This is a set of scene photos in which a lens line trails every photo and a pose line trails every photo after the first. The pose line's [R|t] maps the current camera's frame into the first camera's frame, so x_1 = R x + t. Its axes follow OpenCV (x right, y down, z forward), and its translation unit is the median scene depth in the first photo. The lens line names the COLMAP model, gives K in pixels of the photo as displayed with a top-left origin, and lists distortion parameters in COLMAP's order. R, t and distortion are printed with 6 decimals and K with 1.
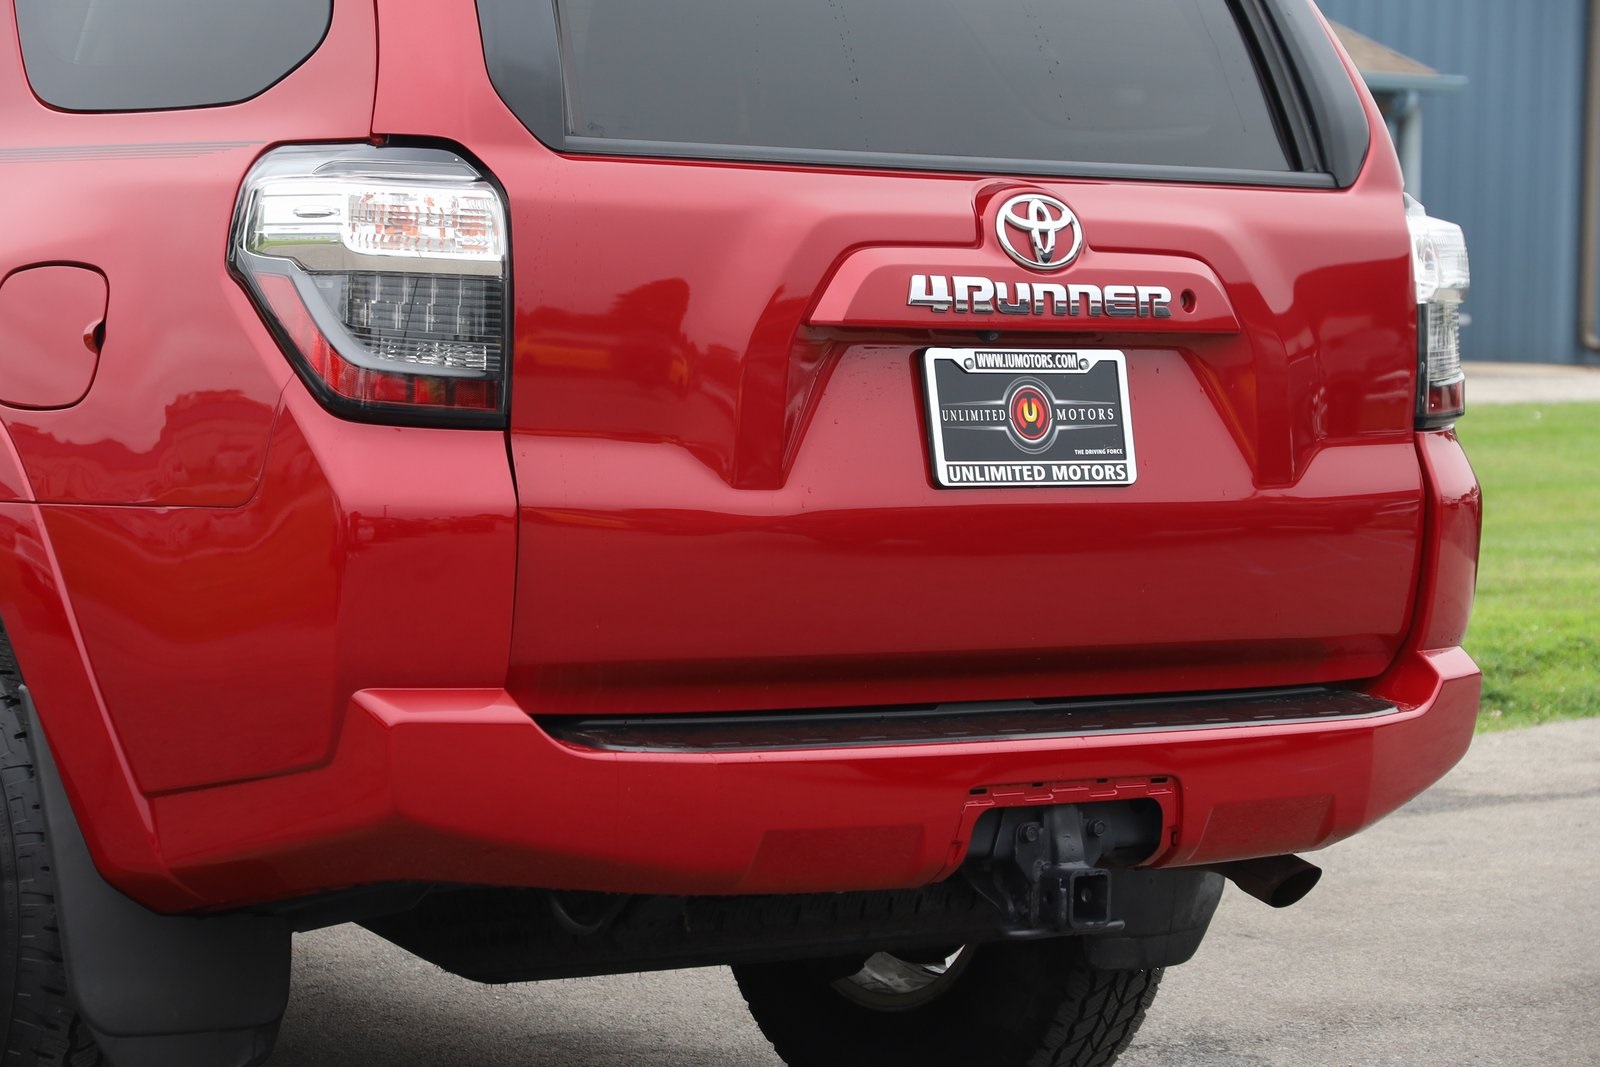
lens RADIAL K [[5151.7, 0, 850.4], [0, 5151.7, 555.2], [0, 0, 1]] dist [0.120741, 0.000000]
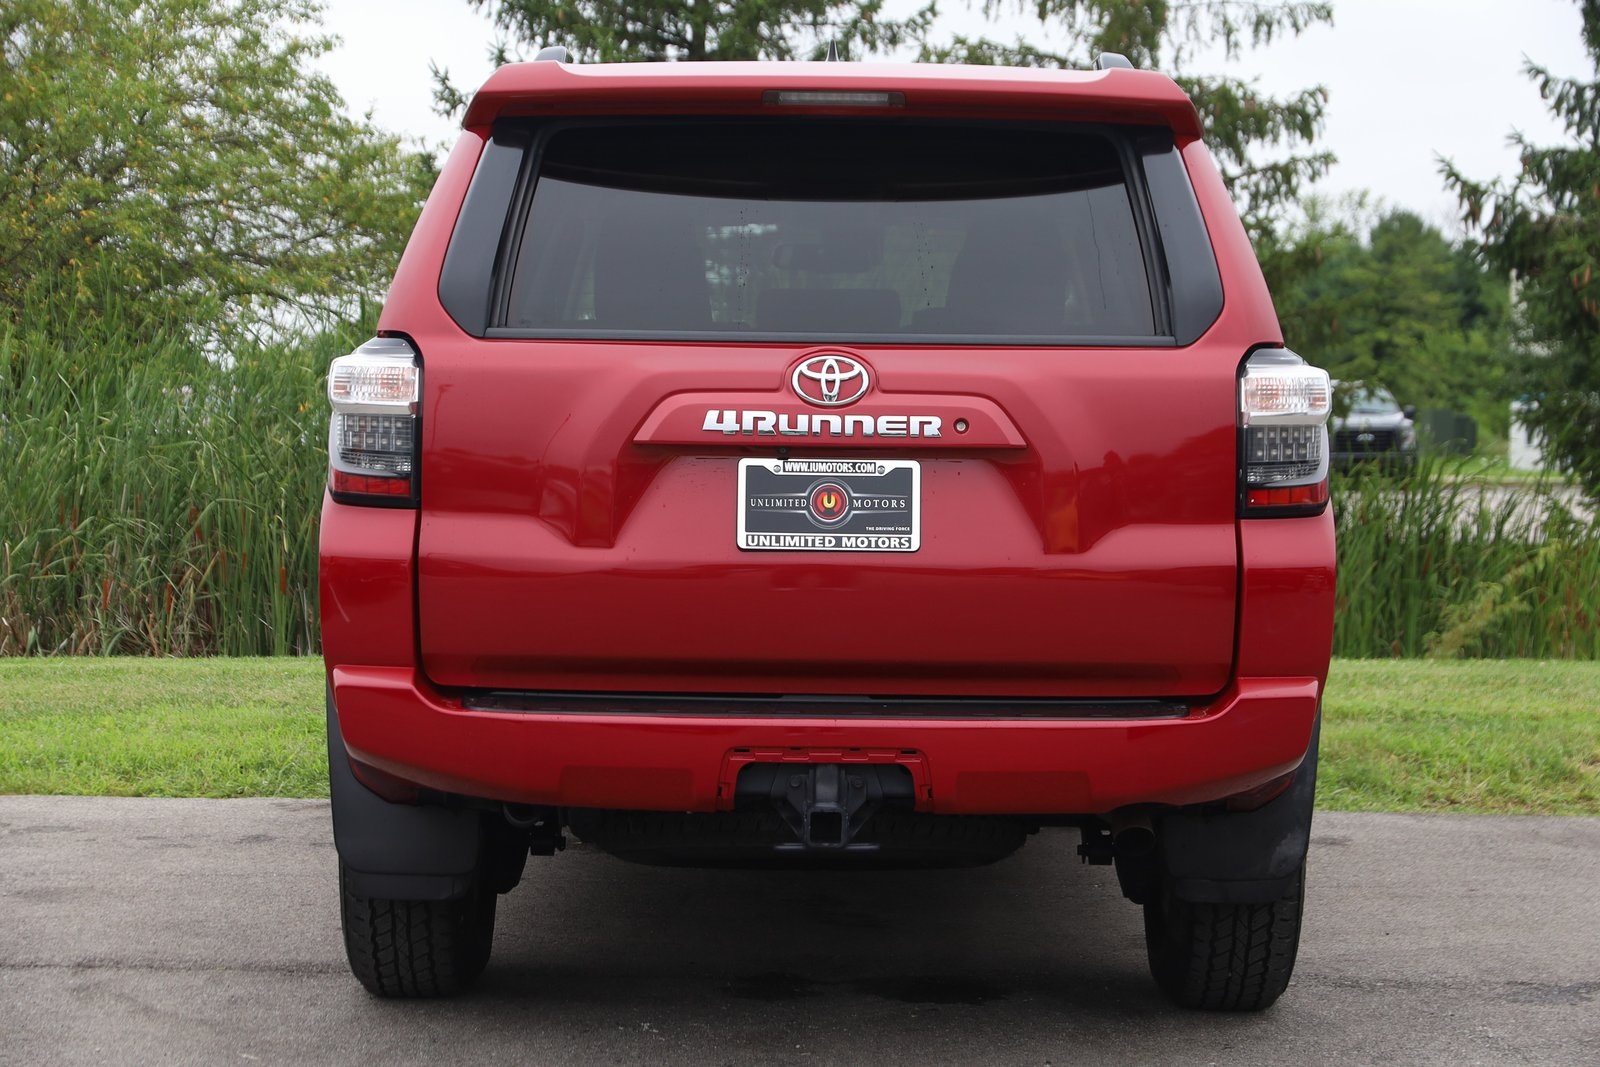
lens RADIAL K [[3367.6, 0, 791.7], [0, 3367.6, 540.7], [0, 0, 1]] dist [0.090832, 0.000000]
pose [[0.763205, 0.009381, -0.646088, 0.659520], [-0.025969, 0.999532, -0.016163, -0.000238], [0.645634, 0.029114, 0.763091, 0.247550]]
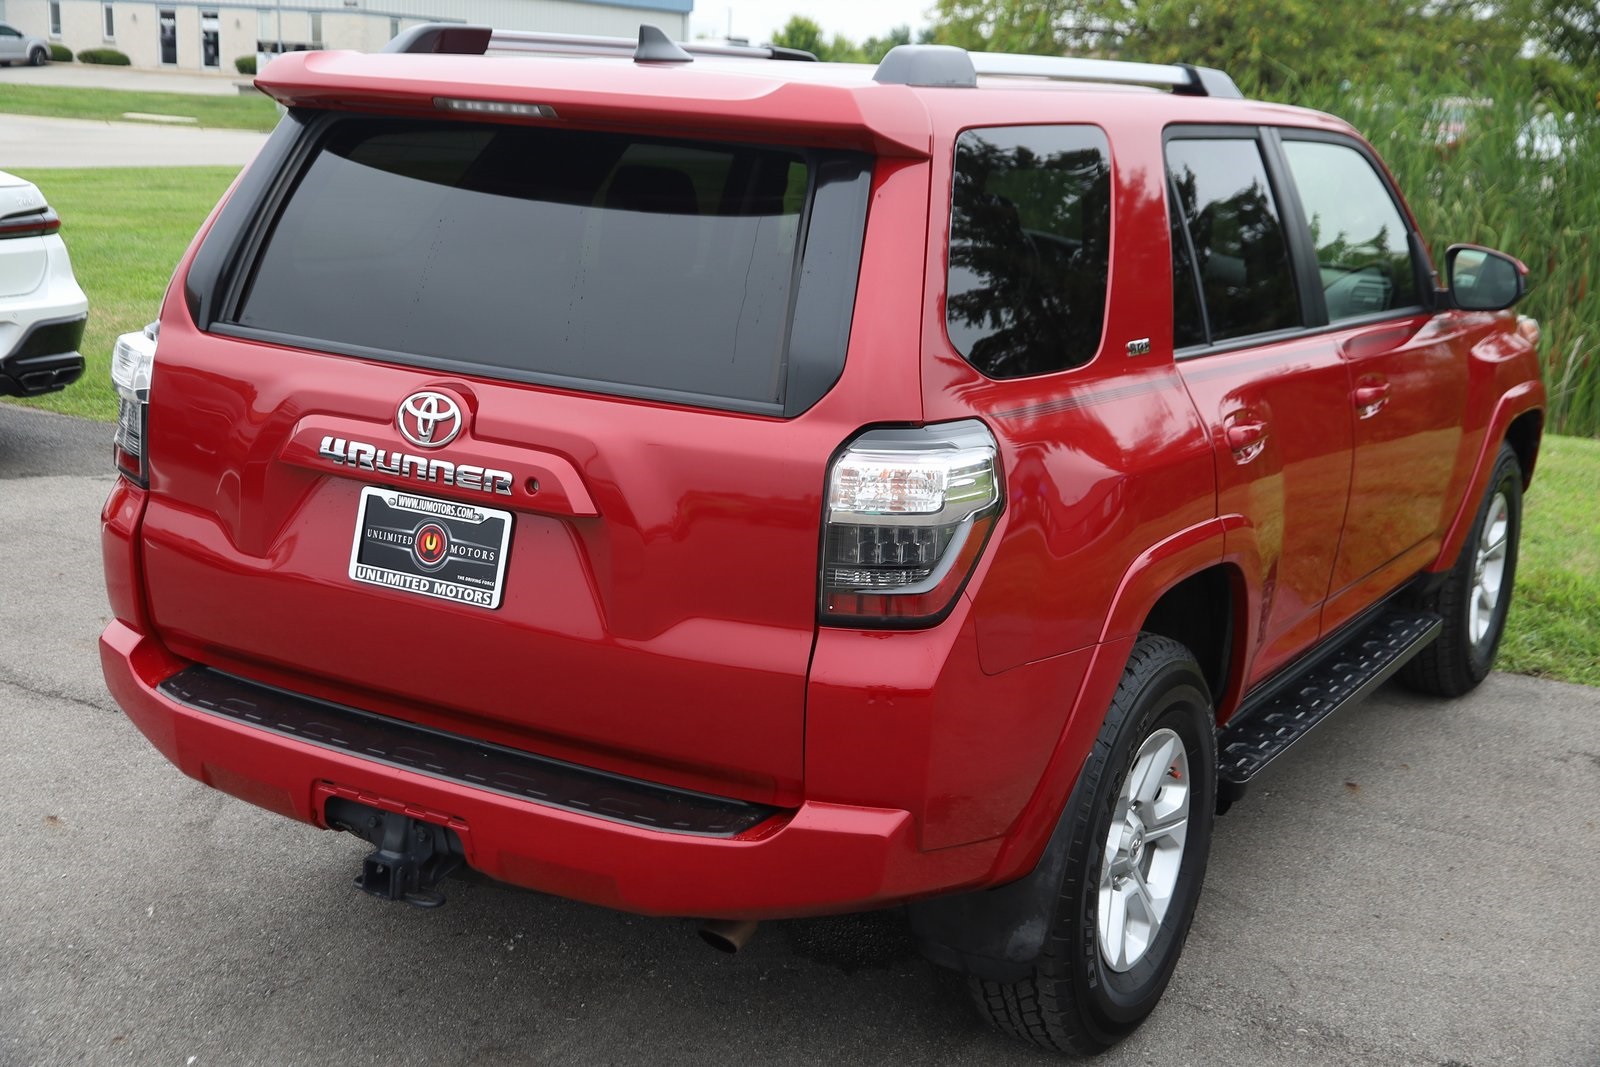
lens RADIAL K [[2162.4, 0, 814.8], [0, 2162.4, 559.2], [0, 0, 1]] dist [0.032401, 0.000000]
pose [[0.325488, 0.212985, -0.921246, 0.627175], [-0.088003, 0.976895, 0.194758, -0.150406], [0.941442, 0.017681, 0.336711, 0.899140]]
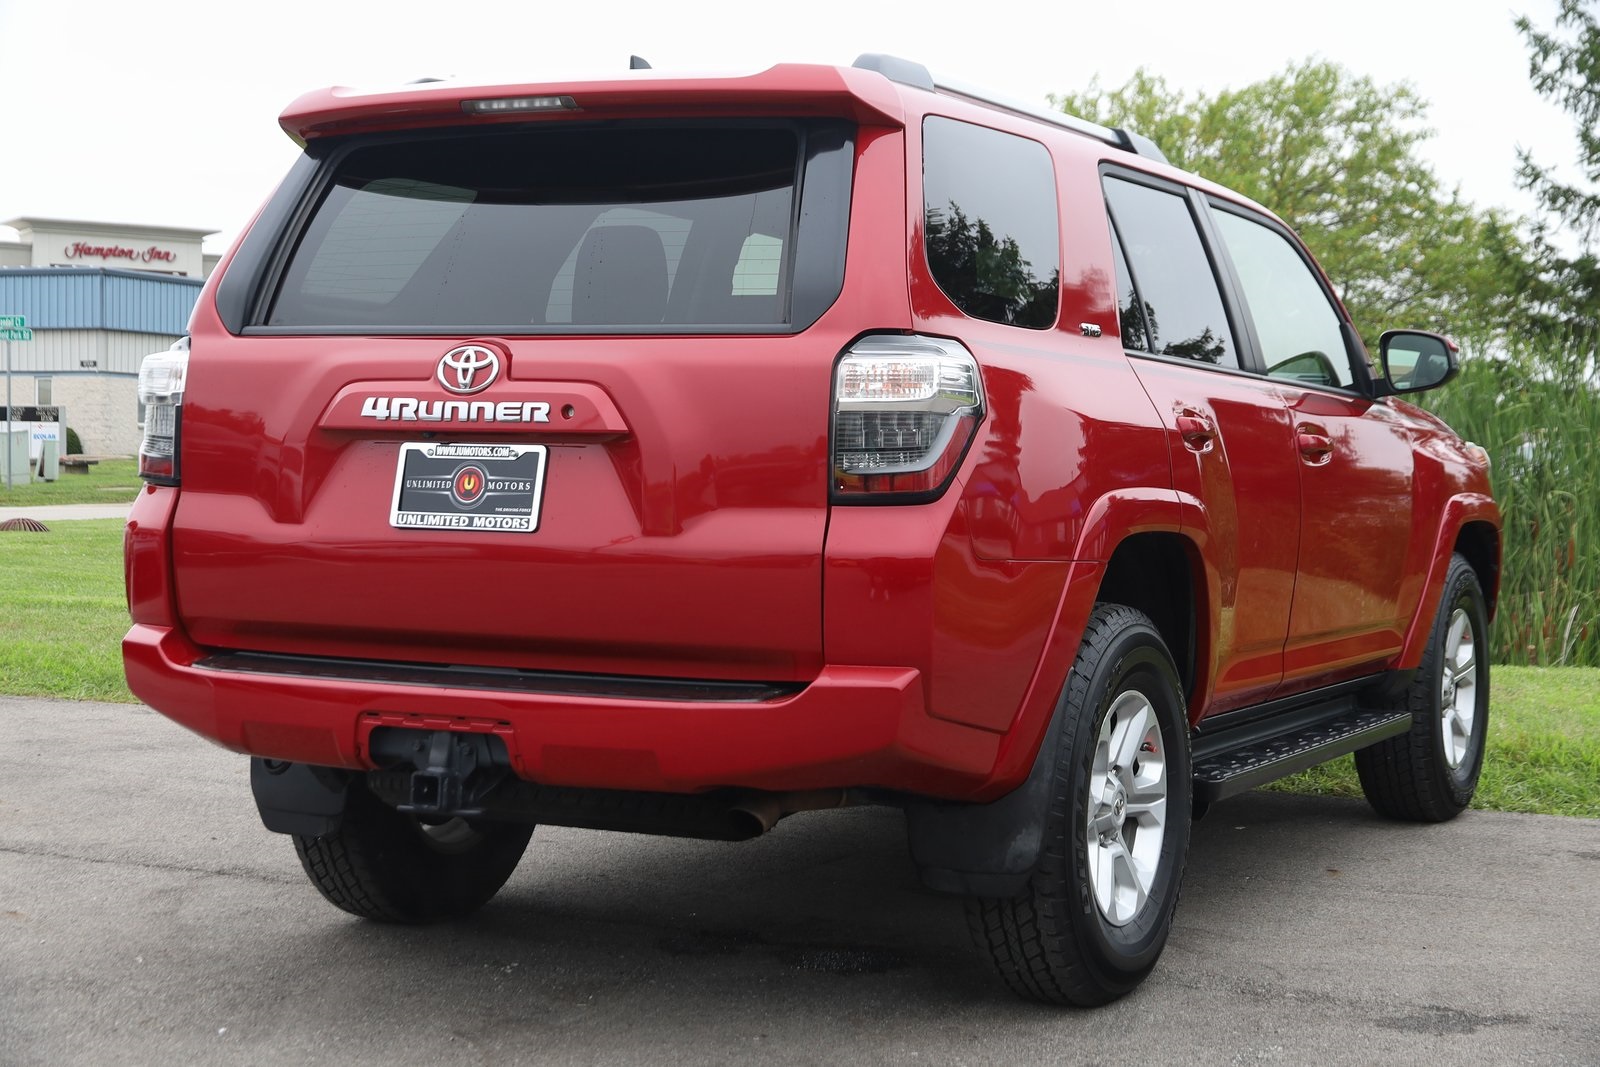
lens RADIAL K [[2847.3, 0, 816.2], [0, 2847.3, 544.1], [0, 0, 1]] dist [-0.001751, 0.000000]
pose [[0.385132, 0.016214, -0.922719, 0.886029], [-0.052317, 0.998621, -0.004289, -0.010953], [0.921377, 0.049926, 0.385450, 0.762980]]
